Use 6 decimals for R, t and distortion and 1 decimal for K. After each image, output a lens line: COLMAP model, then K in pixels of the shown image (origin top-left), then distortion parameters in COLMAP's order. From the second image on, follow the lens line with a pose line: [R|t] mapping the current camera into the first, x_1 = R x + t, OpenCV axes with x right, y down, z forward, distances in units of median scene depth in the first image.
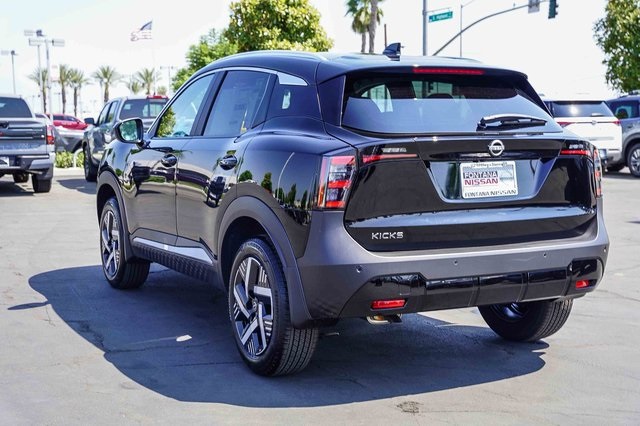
lens RADIAL K [[922.6, 0, 320.0], [0, 922.6, 213.0], [0, 0, 1]] dist [0.123014, 0.065421]
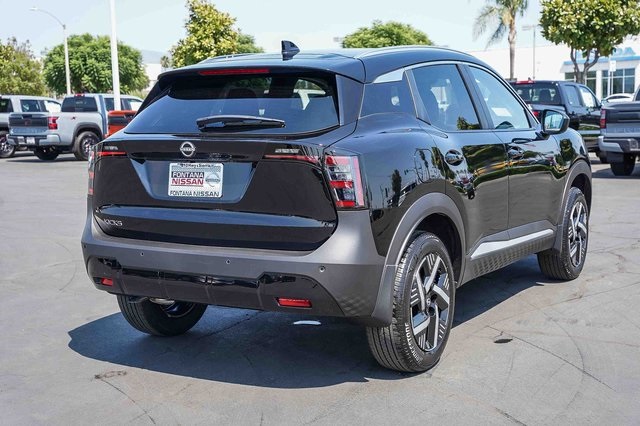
lens RADIAL K [[922.6, 0, 320.0], [0, 922.6, 213.0], [0, 0, 1]] dist [0.123014, 0.065421]
pose [[0.526372, 0.090063, -0.845471, 1.114624], [-0.067385, 0.995665, 0.064110, -0.074194], [0.847580, 0.023226, 0.530159, 0.575459]]
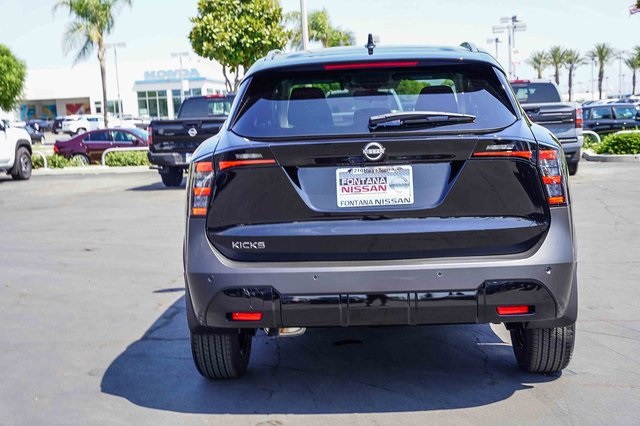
lens RADIAL K [[922.6, 0, 320.0], [0, 922.6, 213.0], [0, 0, 1]] dist [0.123014, 0.065421]
pose [[0.856799, 0.023156, -0.515130, 0.595664], [-0.012489, 0.999630, 0.024163, -0.031235], [0.515499, -0.014269, 0.856771, 0.206524]]
